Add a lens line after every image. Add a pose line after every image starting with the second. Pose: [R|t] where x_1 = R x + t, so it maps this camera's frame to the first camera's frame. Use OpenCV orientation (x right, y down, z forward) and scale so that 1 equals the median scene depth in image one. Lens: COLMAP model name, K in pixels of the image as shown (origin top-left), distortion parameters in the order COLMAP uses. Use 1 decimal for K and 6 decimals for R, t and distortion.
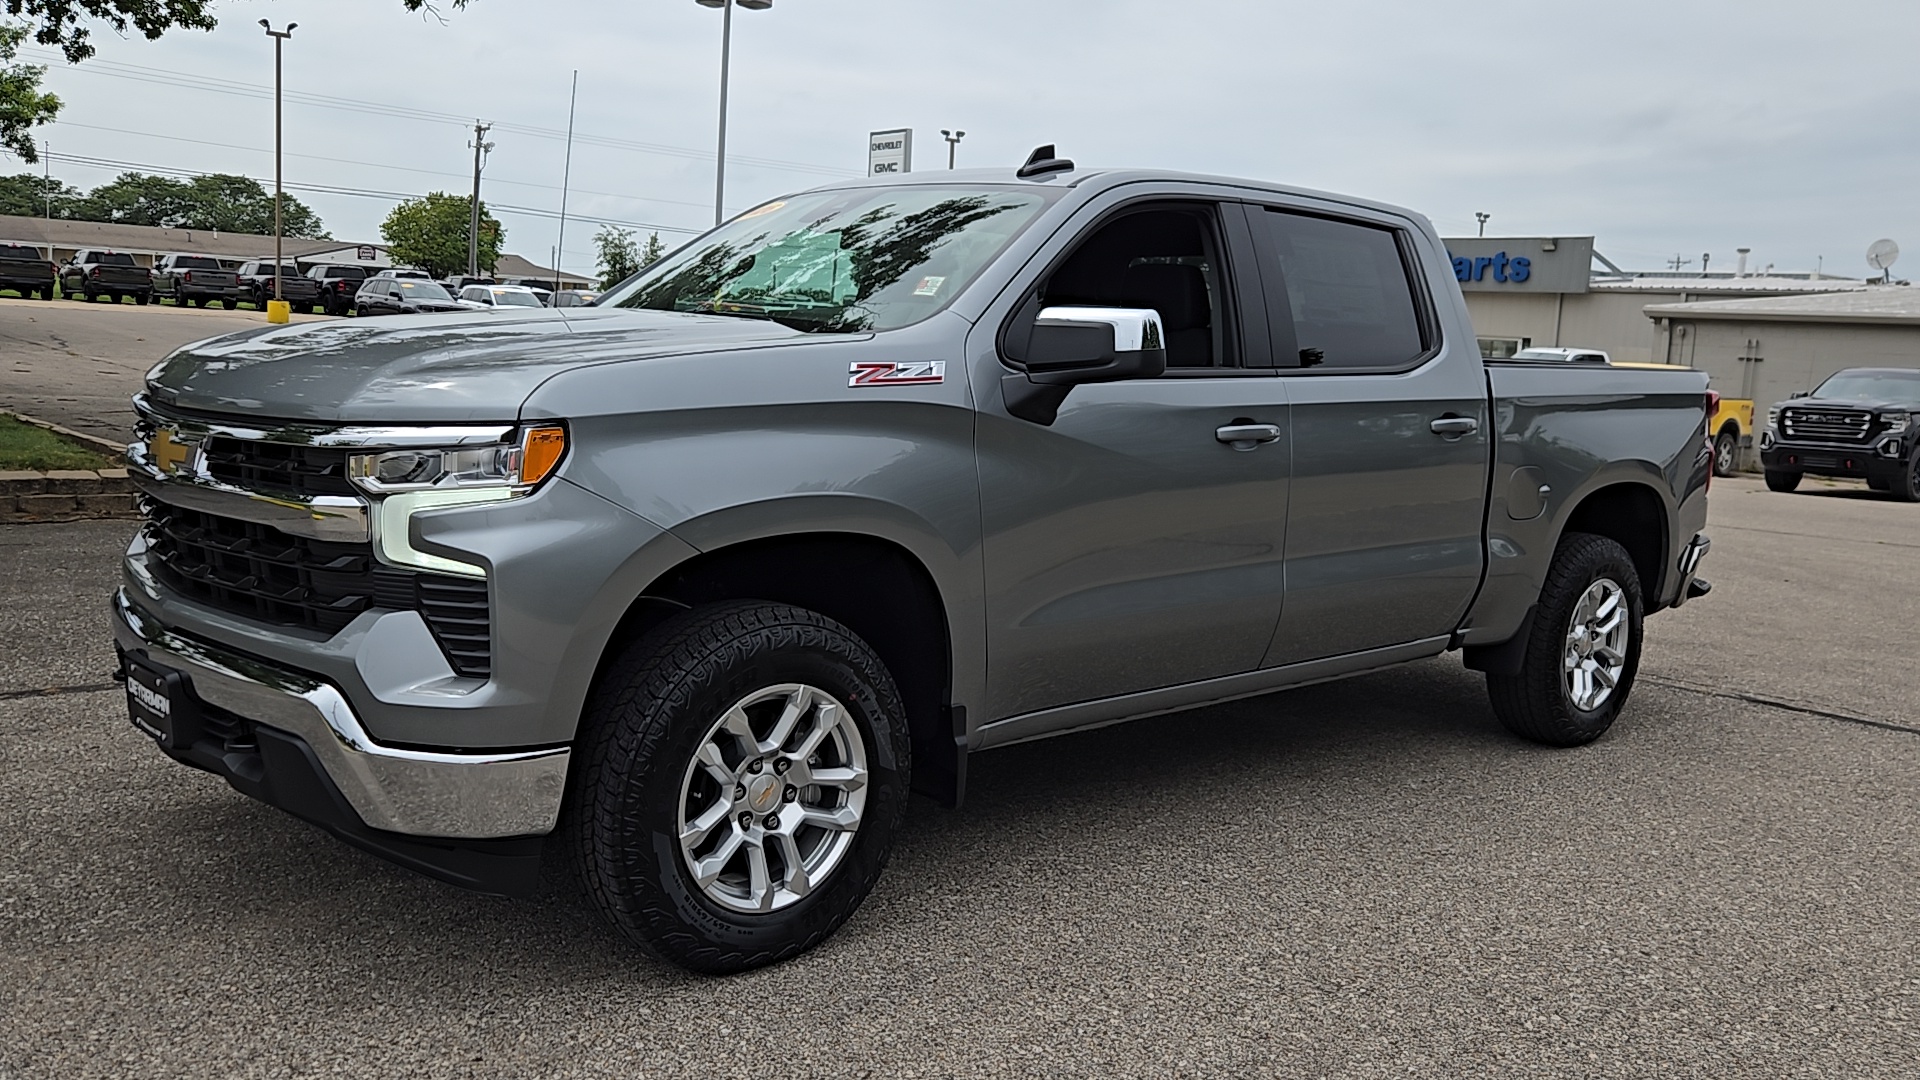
lens RADIAL K [[1602.6, 0, 973.8], [0, 1602.6, 555.5], [0, 0, 1]] dist [0.008788, -0.006653]
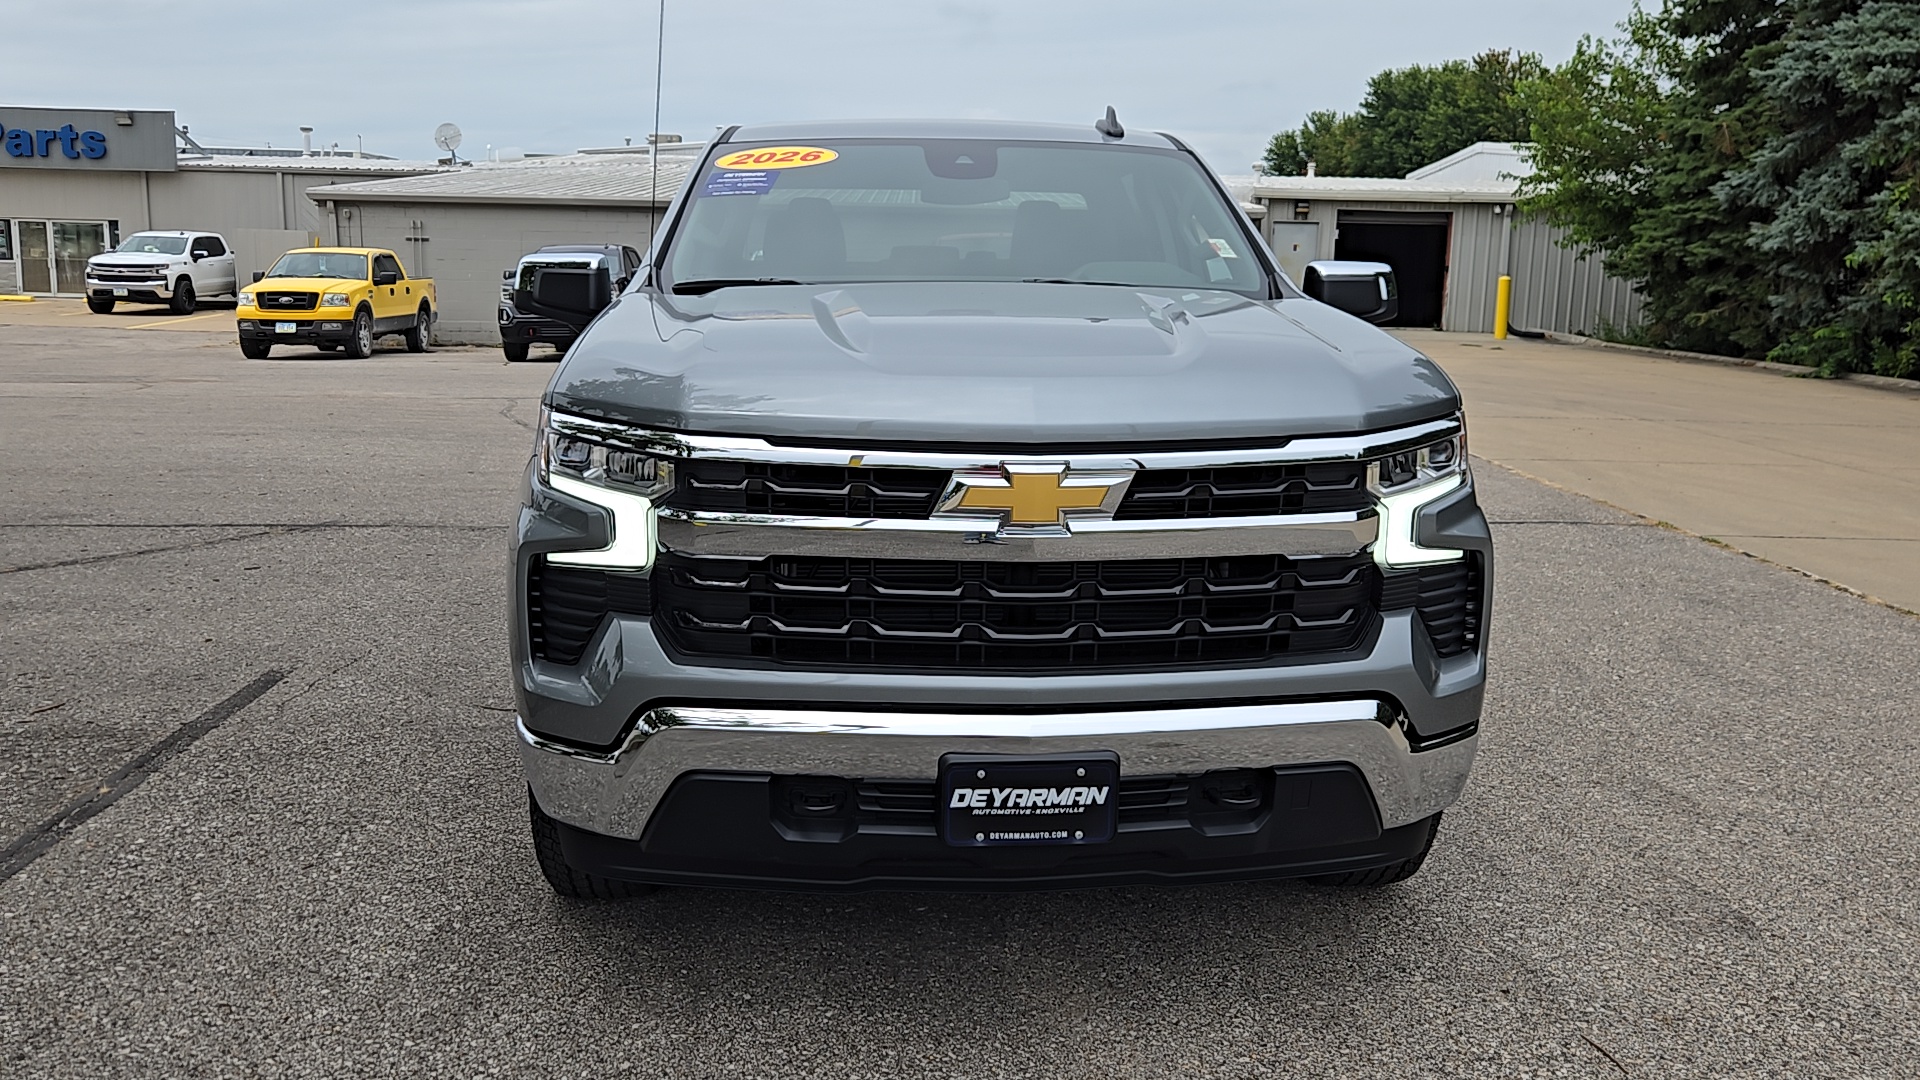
lens RADIAL K [[1602.6, 0, 951.8], [0, 1602.6, 538.4], [0, 0, 1]] dist [0.008788, -0.006653]
pose [[0.589815, -0.179745, 0.787281, -0.138212], [0.123522, 0.983522, 0.132009, -0.018813], [-0.798036, 0.019386, 0.602298, 0.065150]]
